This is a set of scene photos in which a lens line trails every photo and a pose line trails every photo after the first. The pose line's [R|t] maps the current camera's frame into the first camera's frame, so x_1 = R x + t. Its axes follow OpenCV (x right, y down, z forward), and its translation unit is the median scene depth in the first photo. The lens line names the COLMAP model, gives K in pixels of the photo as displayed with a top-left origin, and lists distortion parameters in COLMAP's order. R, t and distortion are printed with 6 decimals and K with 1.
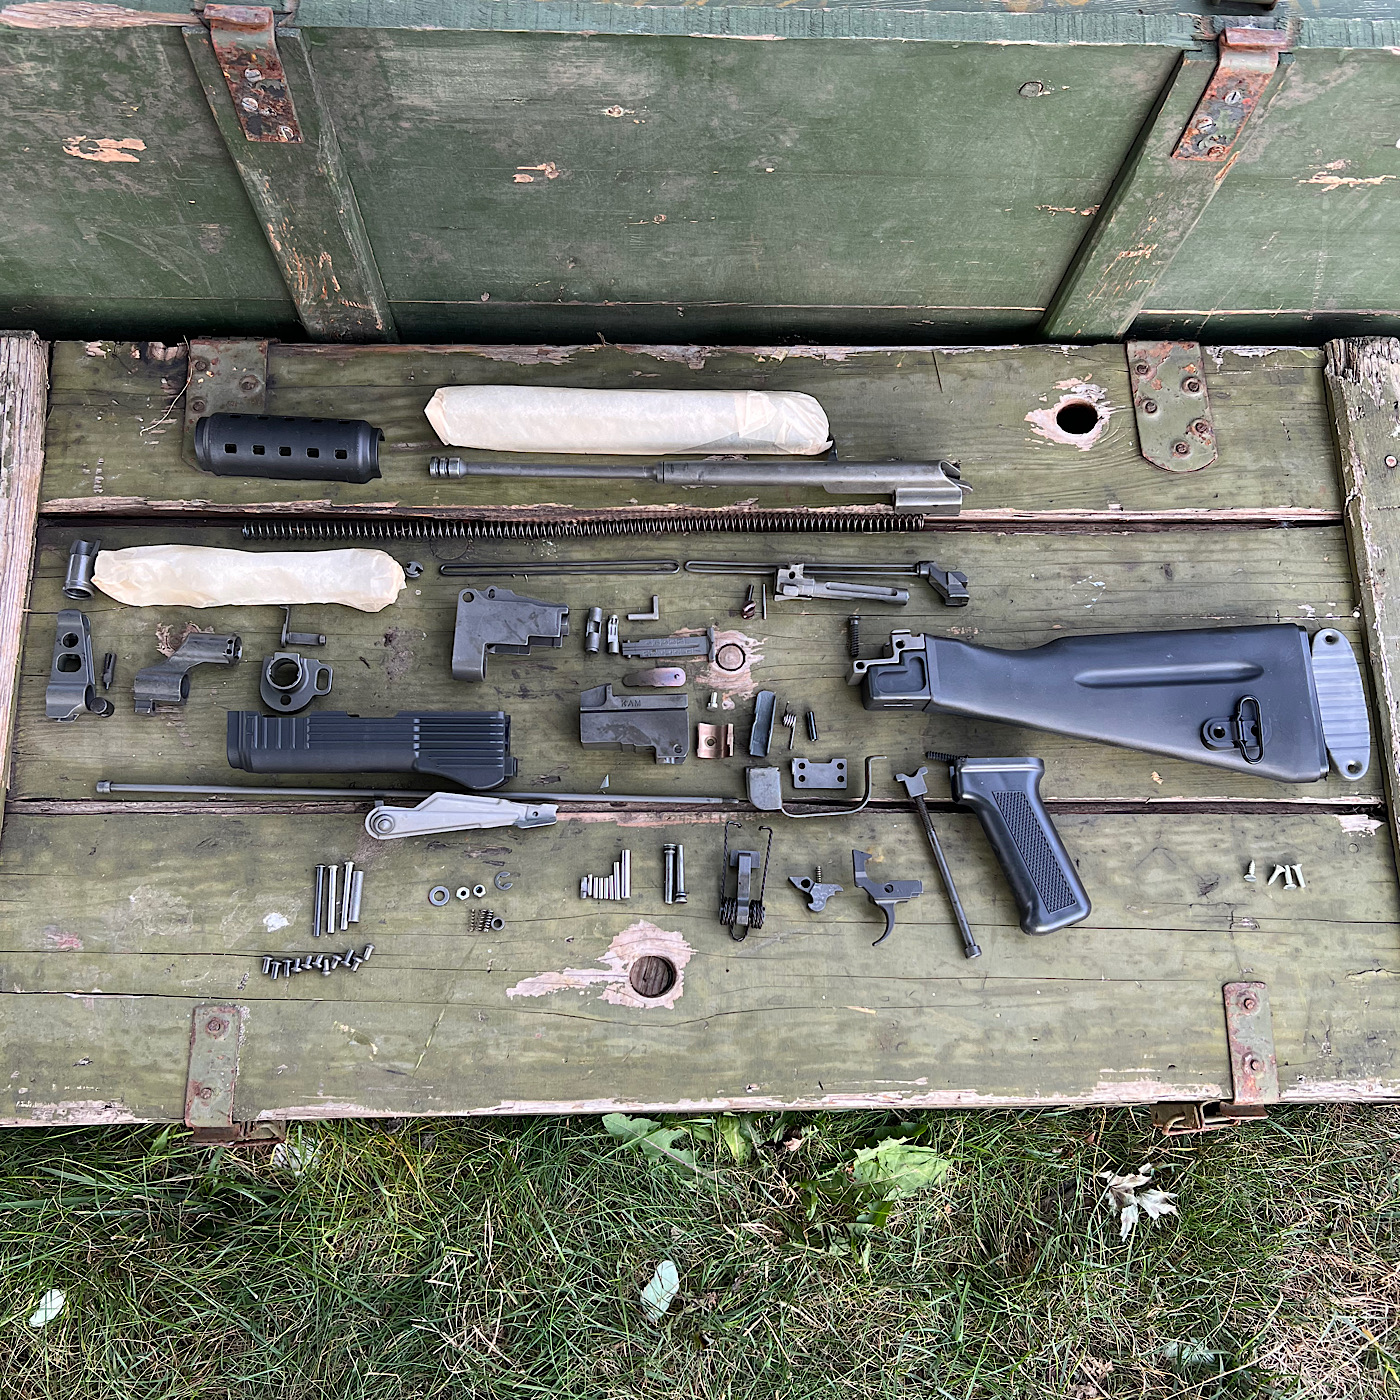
lens RADIAL K [[1396.8, 0, 732.8], [0, 1396.8, 681.1], [0, 0, 1]] dist [0.009747, -0.056379]
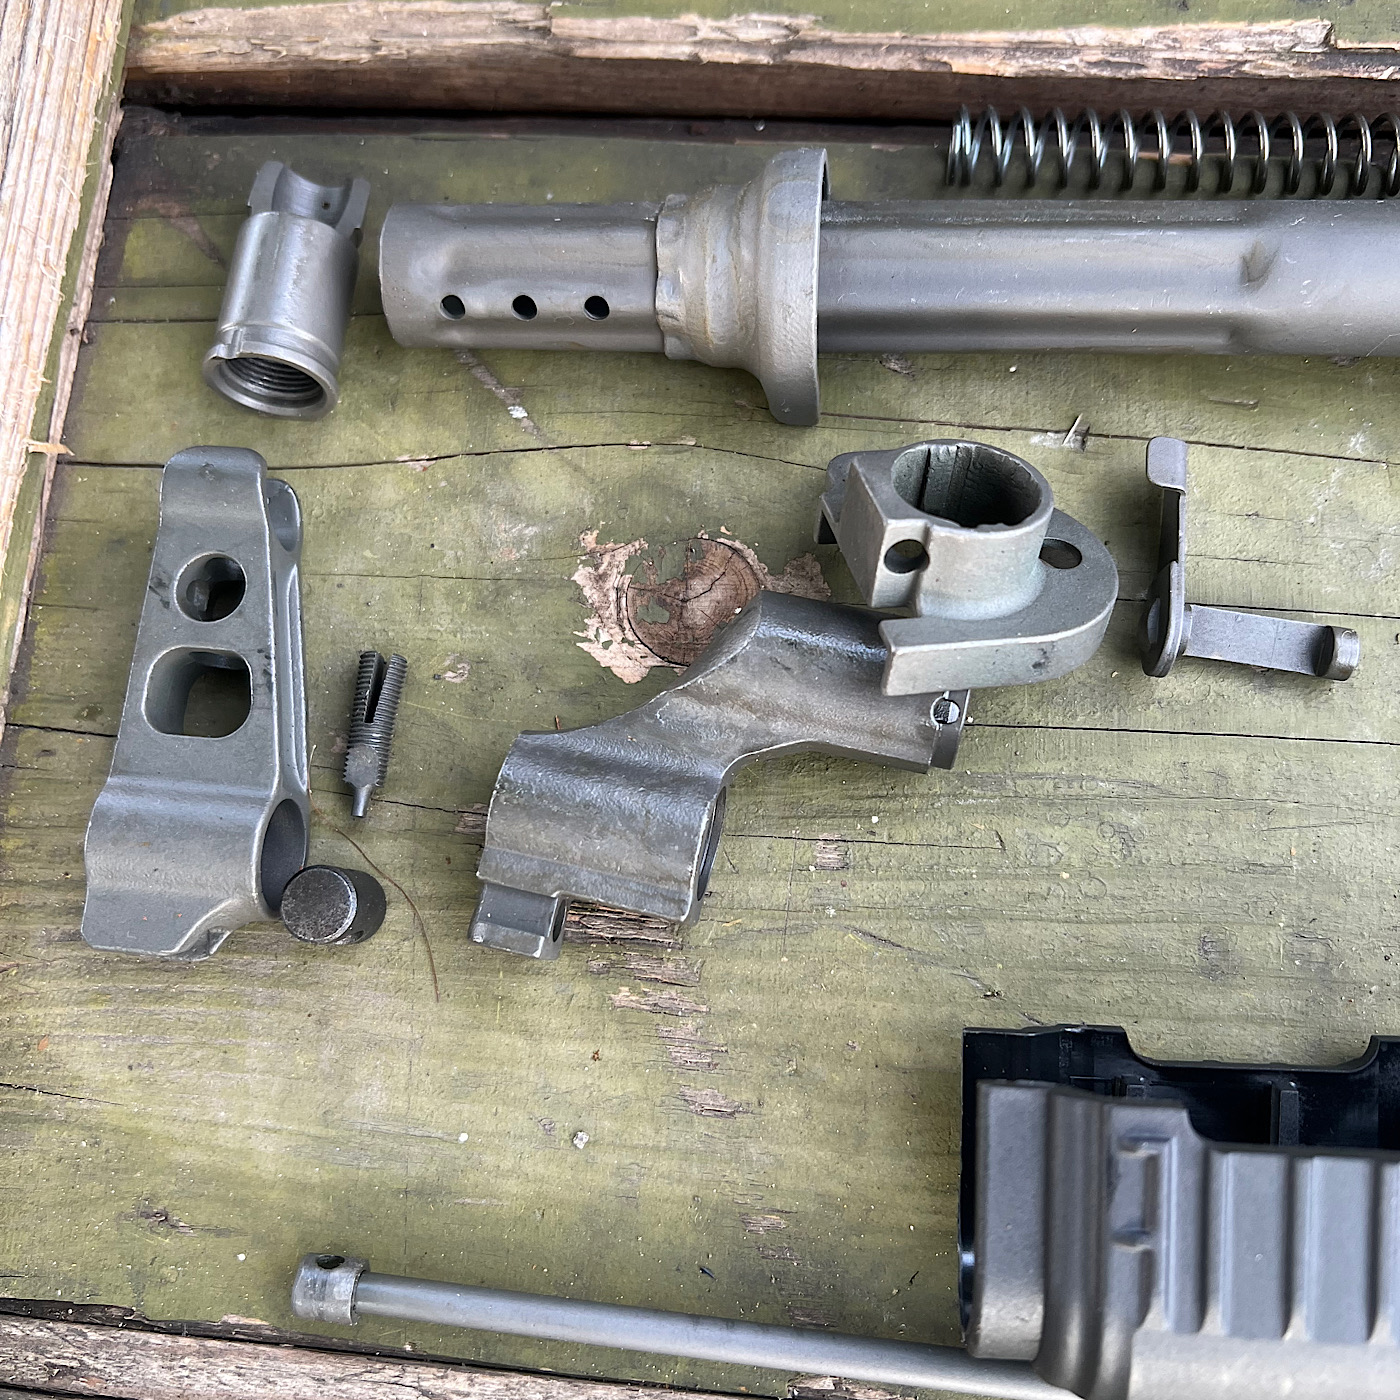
lens RADIAL K [[1542.1, 0, 700.0], [0, 1542.1, 700.0], [0, 0, 1]] dist [-0.009403, -0.041616]
pose [[0.983397, 0.057466, -0.172129, -0.356582], [-0.054141, 0.998246, 0.023958, -0.021386], [0.173204, -0.014241, 0.984783, 0.774980]]
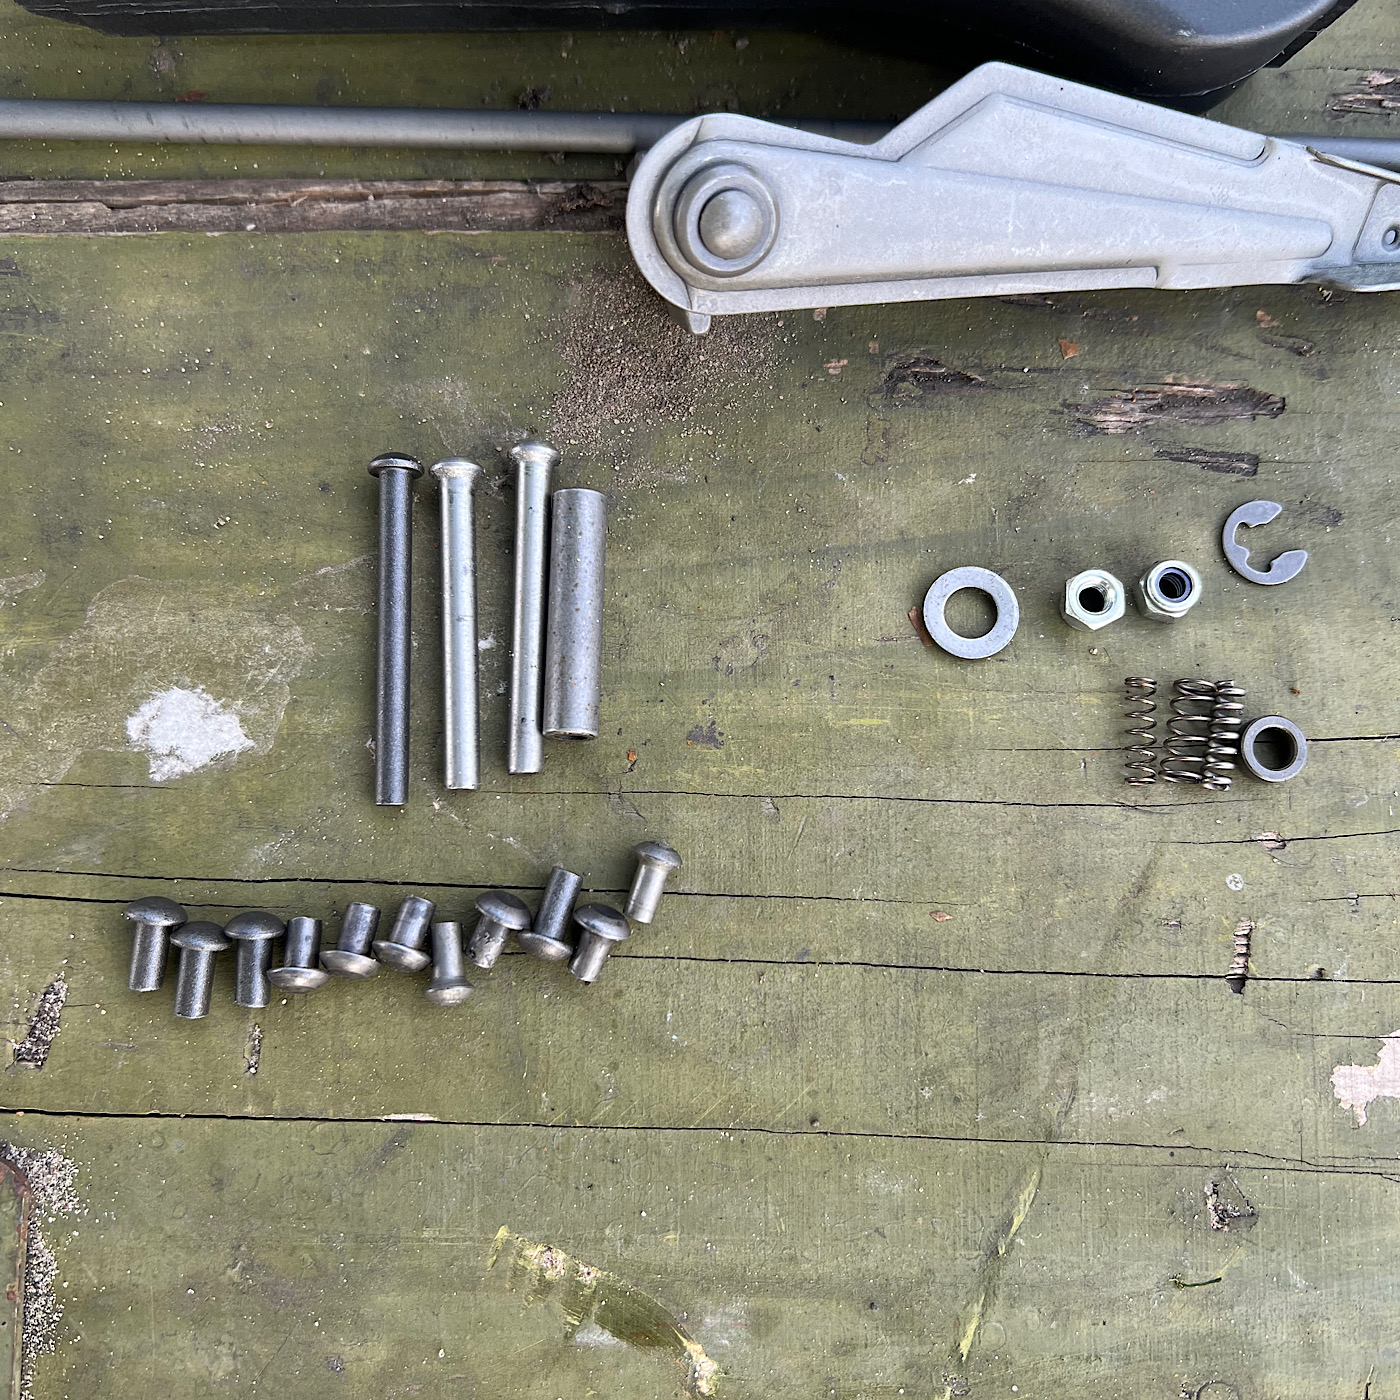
lens RADIAL K [[1542.1, 0, 700.0], [0, 1542.1, 700.0], [0, 0, 1]] dist [-0.009403, -0.041616]
pose [[0.998444, 0.005851, -0.055455, -0.232759], [0.002899, 0.987688, 0.156411, 0.128535], [0.055688, -0.156328, 0.986134, 0.758600]]
